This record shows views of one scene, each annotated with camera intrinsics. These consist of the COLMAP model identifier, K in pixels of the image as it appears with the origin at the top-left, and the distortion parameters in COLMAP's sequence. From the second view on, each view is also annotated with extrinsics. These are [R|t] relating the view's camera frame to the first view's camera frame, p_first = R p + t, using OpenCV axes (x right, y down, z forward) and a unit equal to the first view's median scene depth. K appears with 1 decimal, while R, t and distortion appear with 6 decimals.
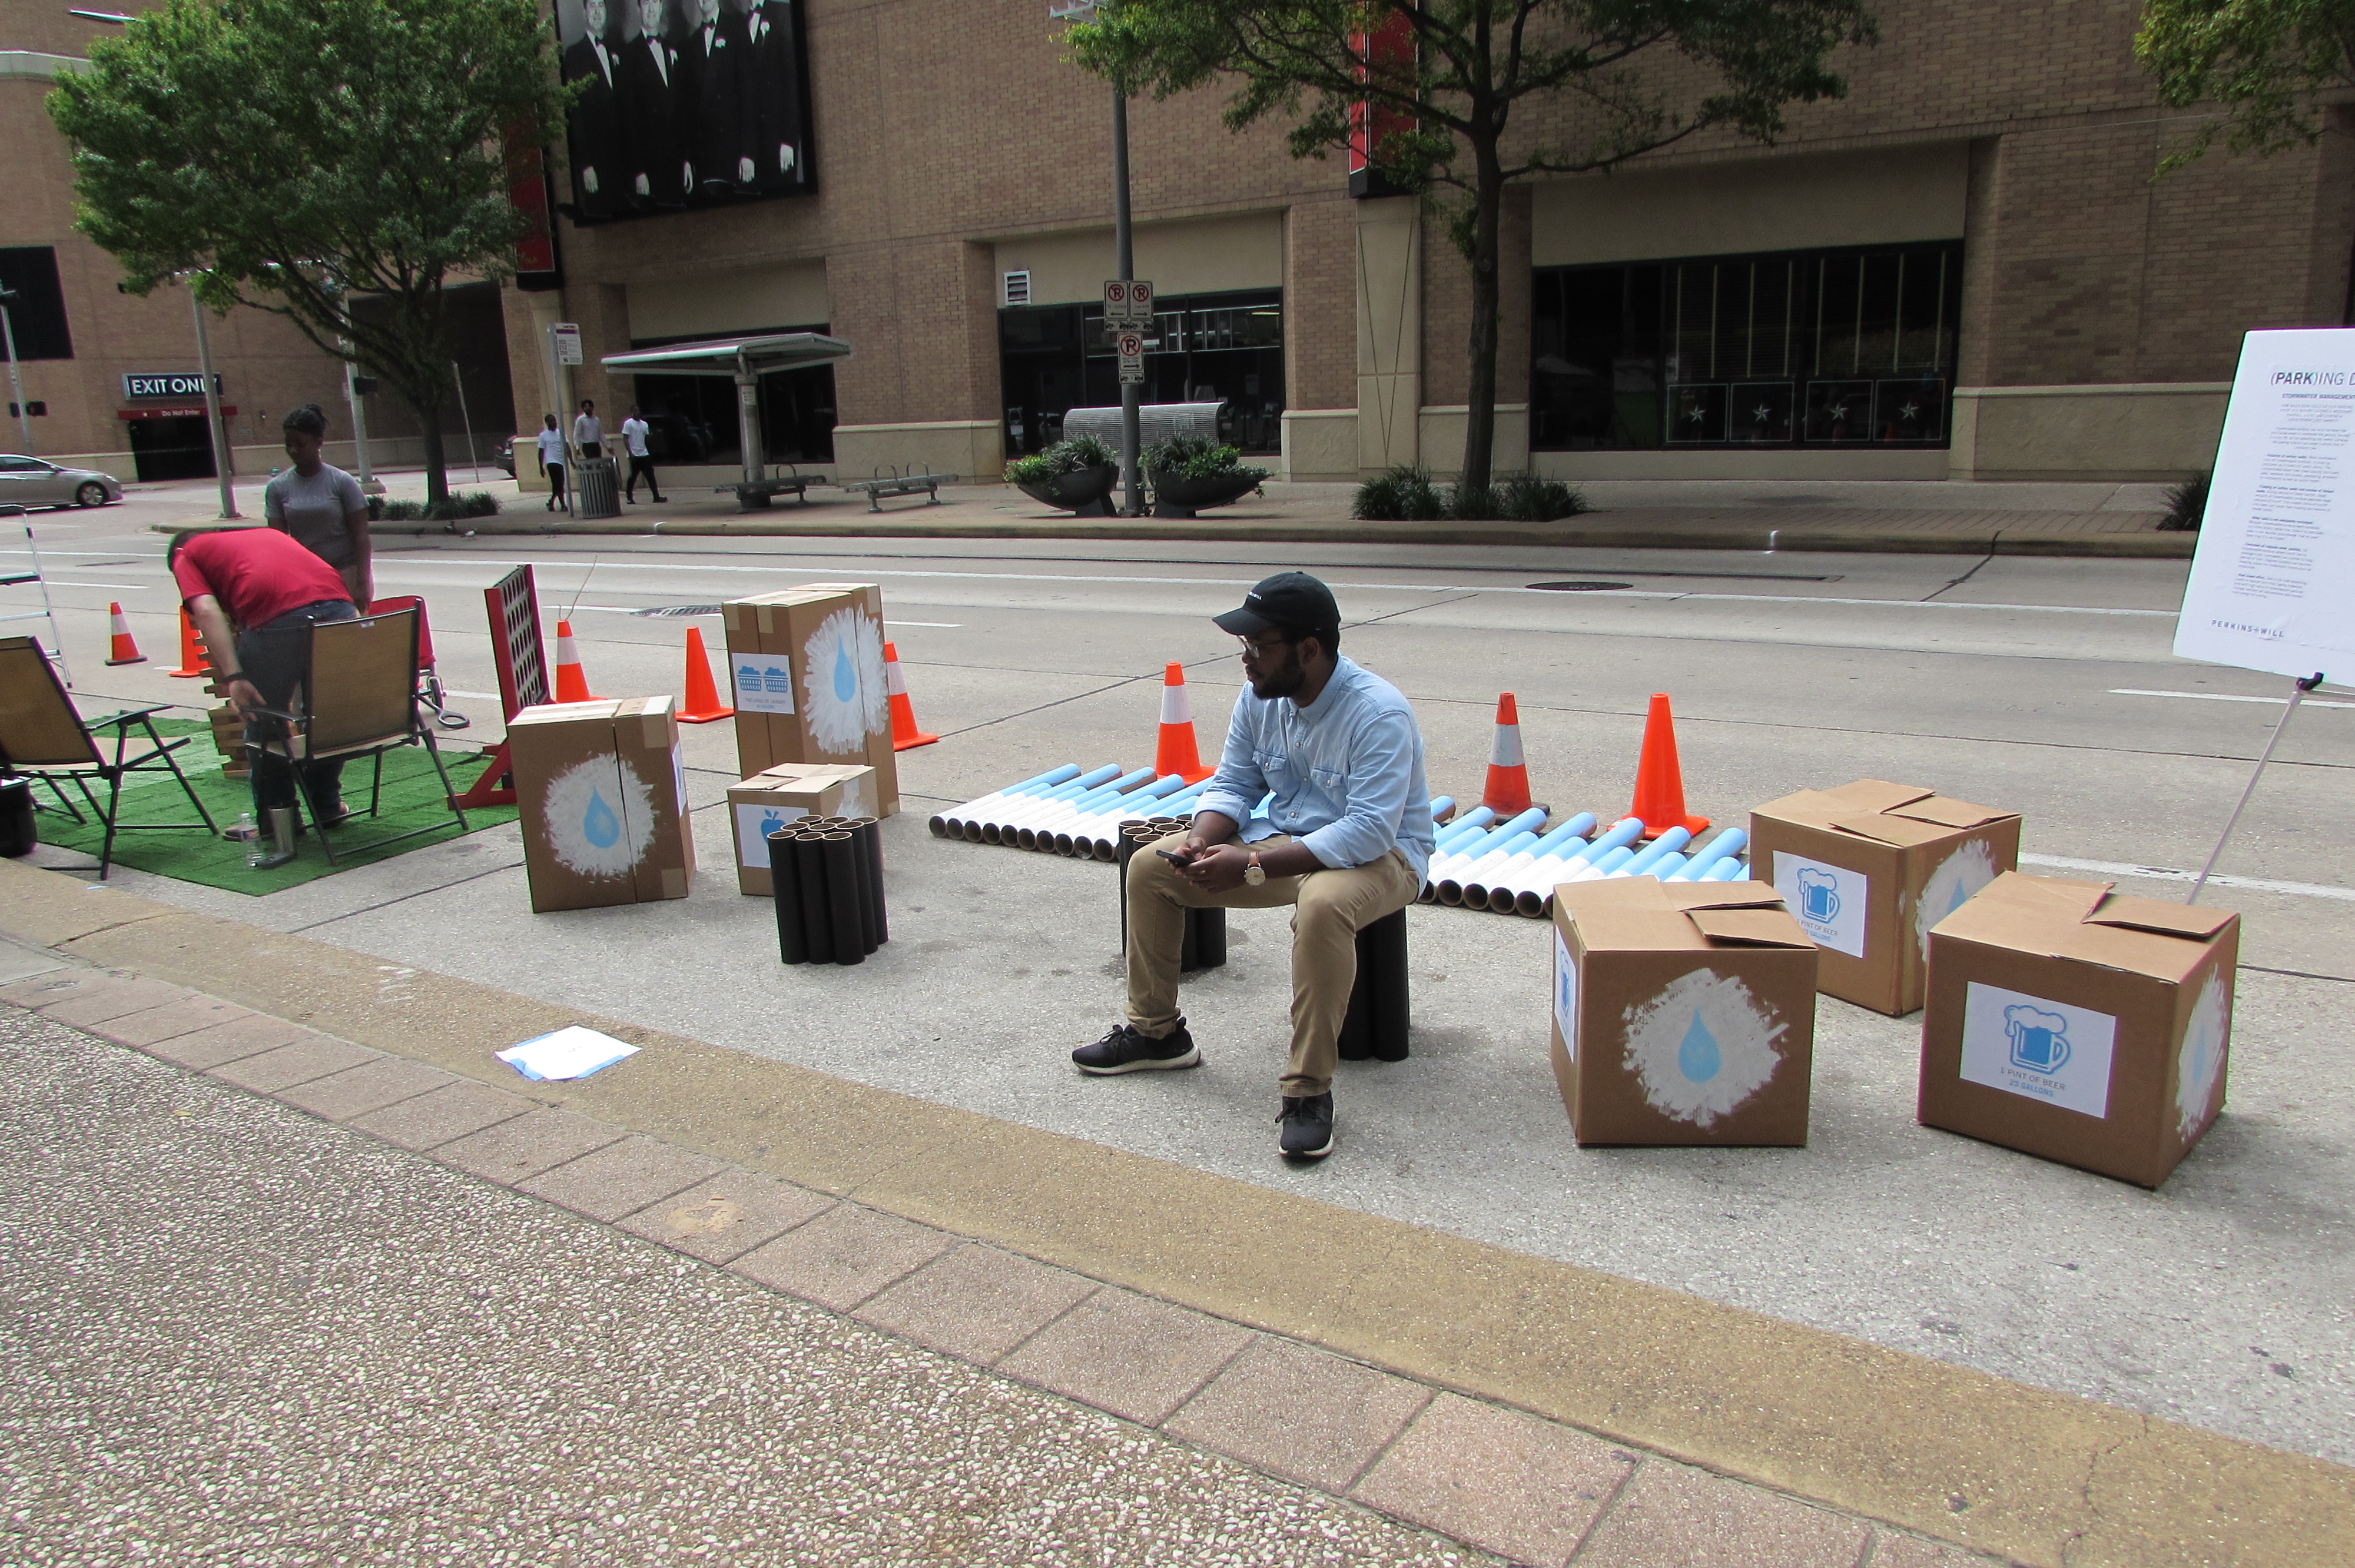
lens RADIAL K [[1661.4, 0, 1173.0], [0, 1661.4, 787.5], [0, 0, 1]] dist [-0.009684, 0.002863]
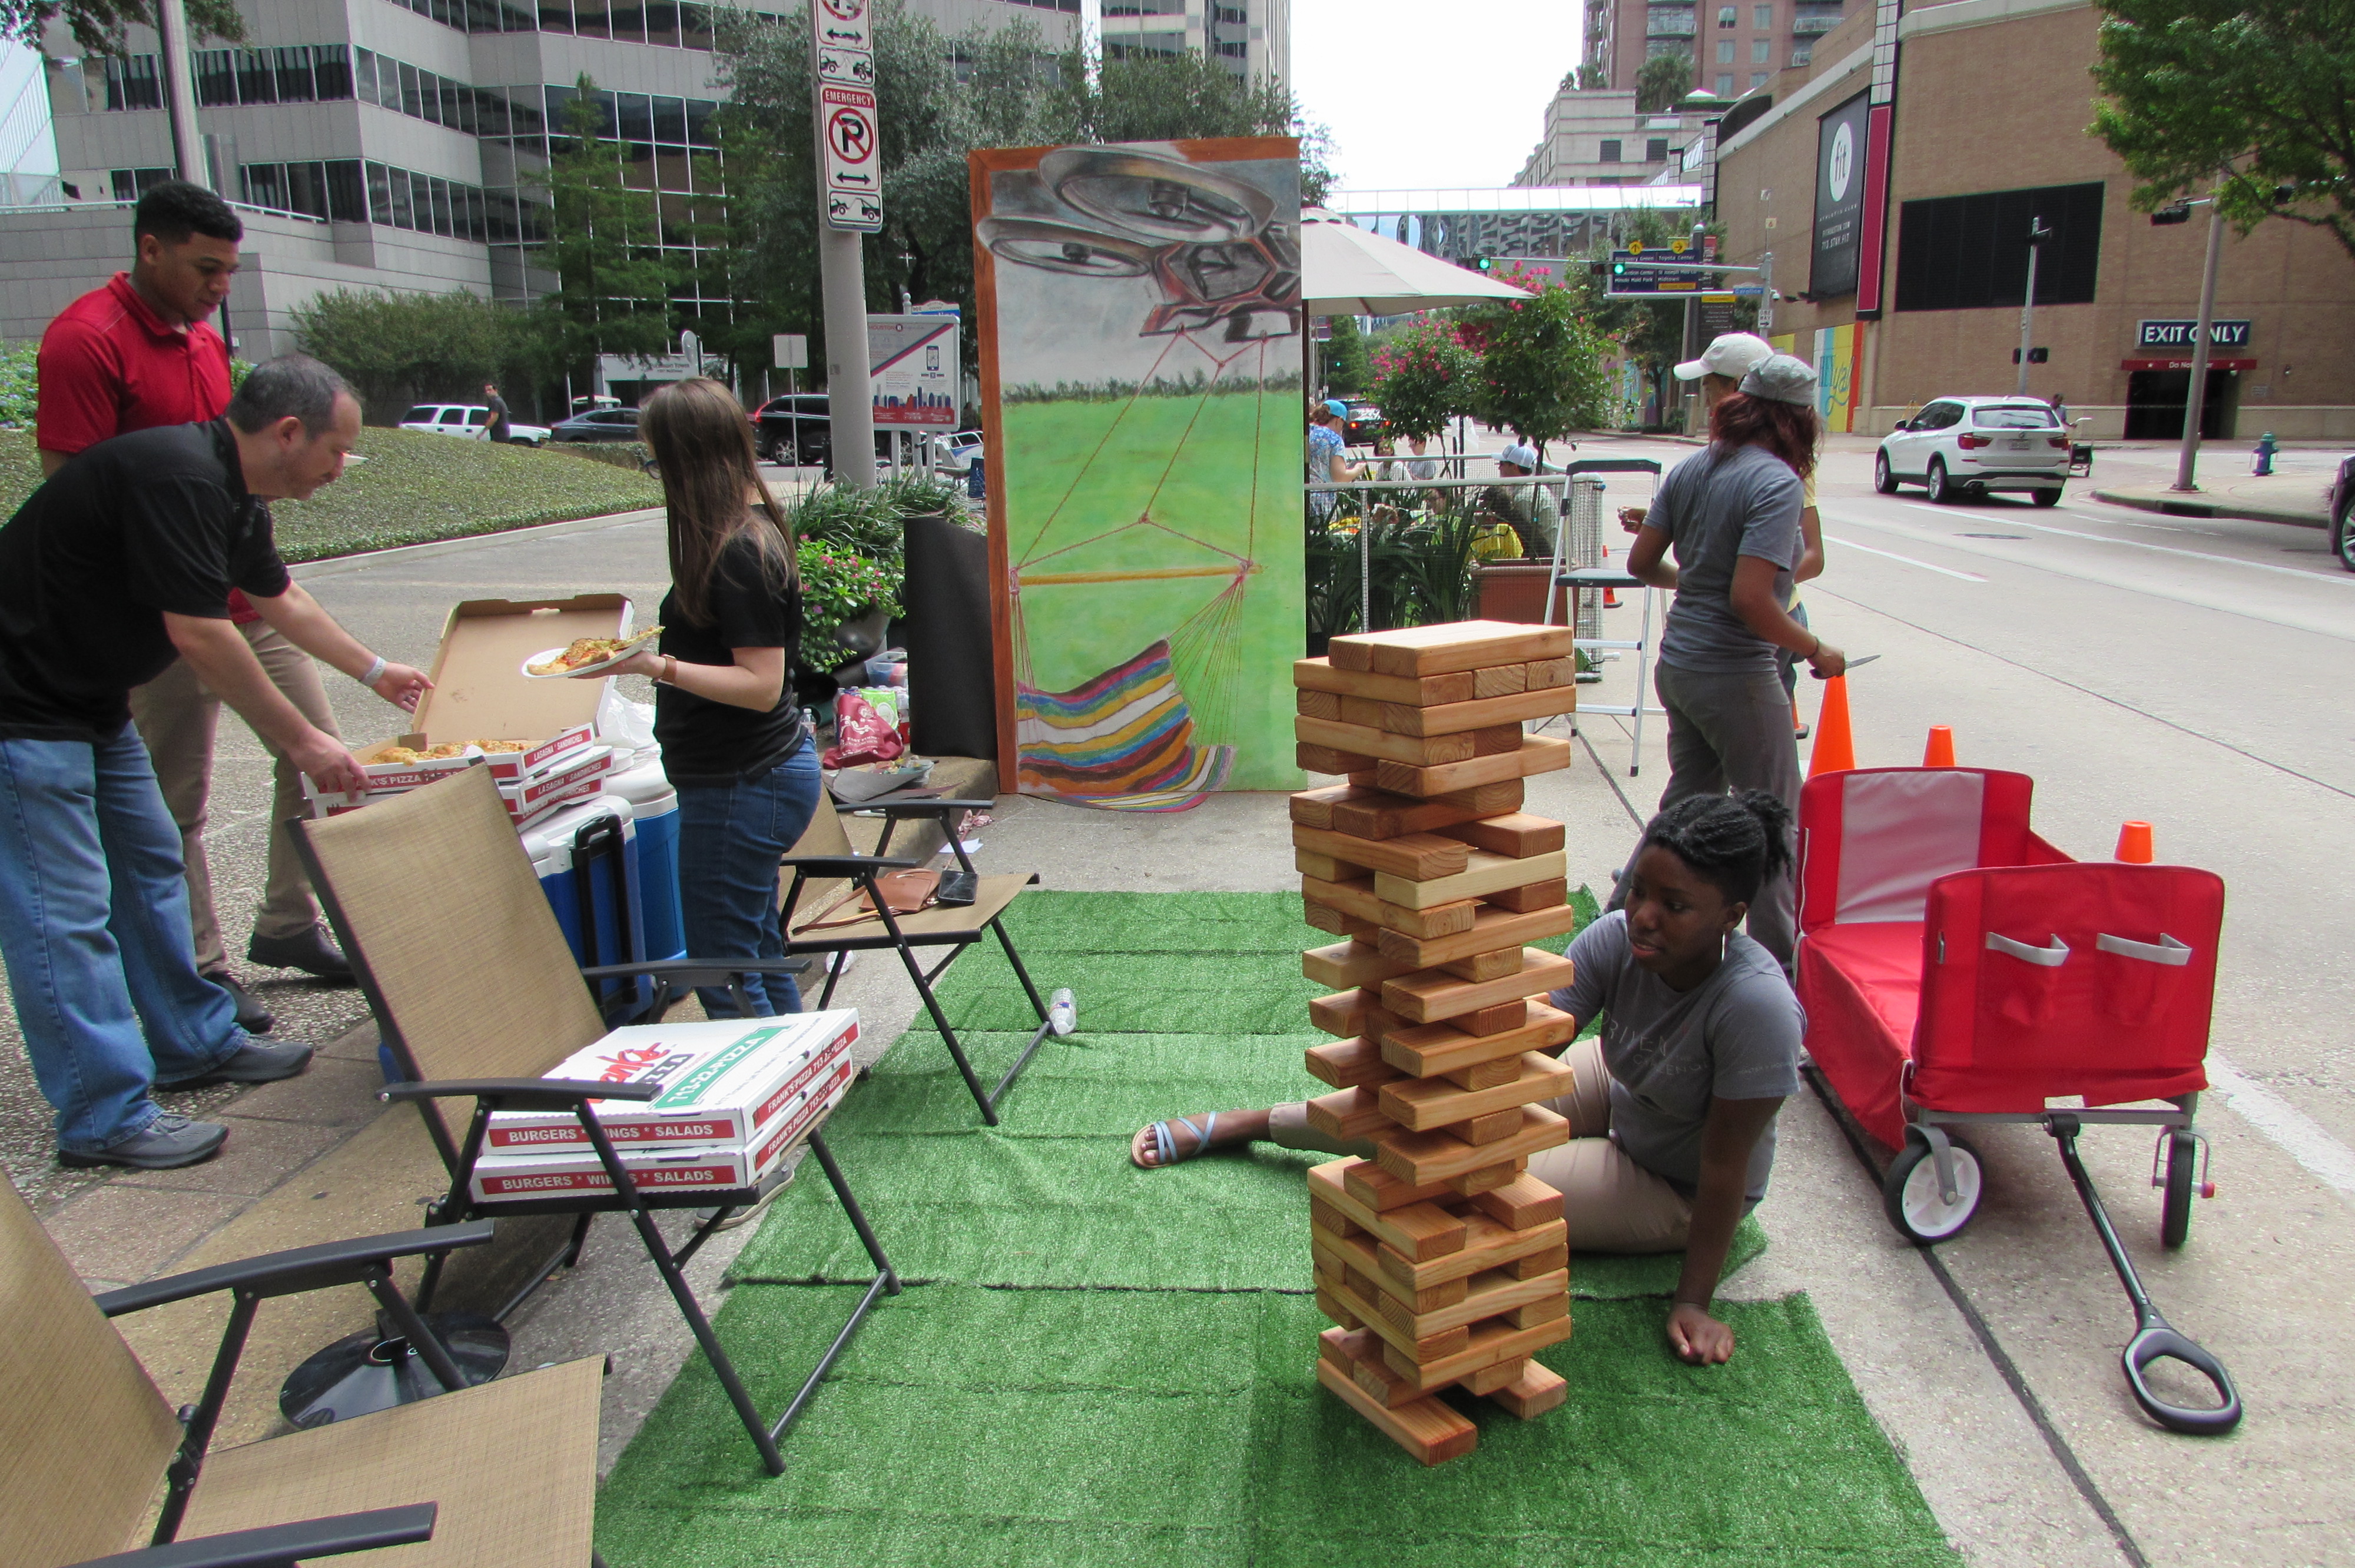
lens RADIAL K [[1661.4, 0, 1174.4], [0, 1661.4, 776.0], [0, 0, 1]] dist [-0.009684, 0.002863]
pose [[0.468247, 0.233580, -0.852165, -0.089518], [-0.219321, 0.964969, 0.143987, -0.041816], [0.855946, 0.119476, 0.503073, 0.216469]]
